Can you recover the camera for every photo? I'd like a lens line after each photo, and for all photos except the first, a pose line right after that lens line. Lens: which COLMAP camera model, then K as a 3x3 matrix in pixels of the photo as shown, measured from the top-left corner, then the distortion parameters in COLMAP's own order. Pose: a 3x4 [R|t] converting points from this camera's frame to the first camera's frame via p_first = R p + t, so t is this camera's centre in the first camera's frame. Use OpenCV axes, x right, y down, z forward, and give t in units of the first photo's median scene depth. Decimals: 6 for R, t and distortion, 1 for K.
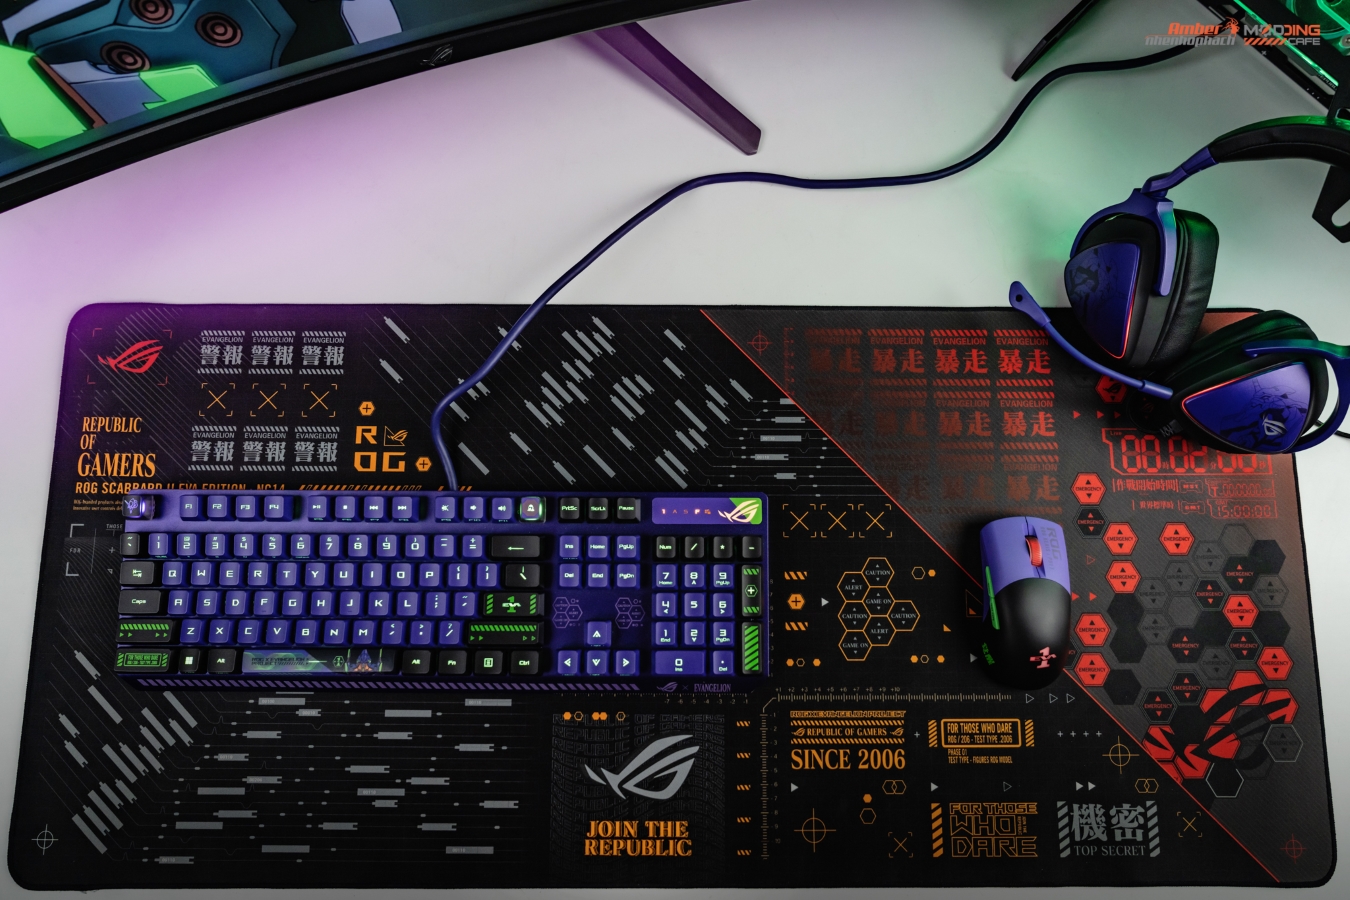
lens RADIAL K [[976.3, 0, 678.2], [0, 976.3, 442.0], [0, 0, 1]] dist [-0.015630, 0.009343]
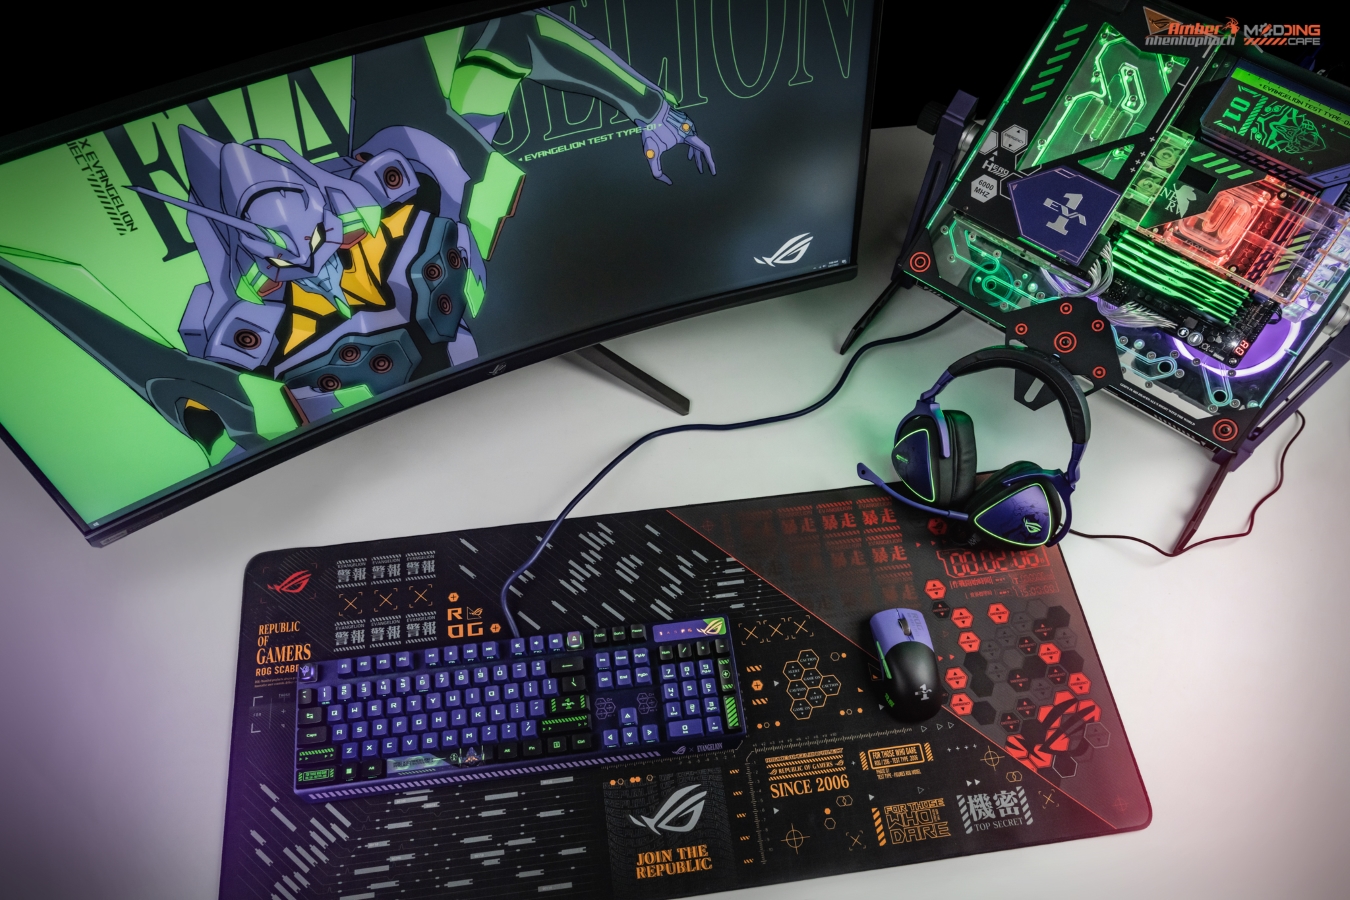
lens RADIAL K [[983.9, 0, 672.2], [0, 983.9, 448.5], [0, 0, 1]] dist [0.007387, 0.001702]
pose [[0.990685, -0.112576, 0.076617, -0.082320], [0.131673, 0.935394, -0.328178, 0.306728], [-0.034722, 0.335209, 0.941504, -0.530935]]
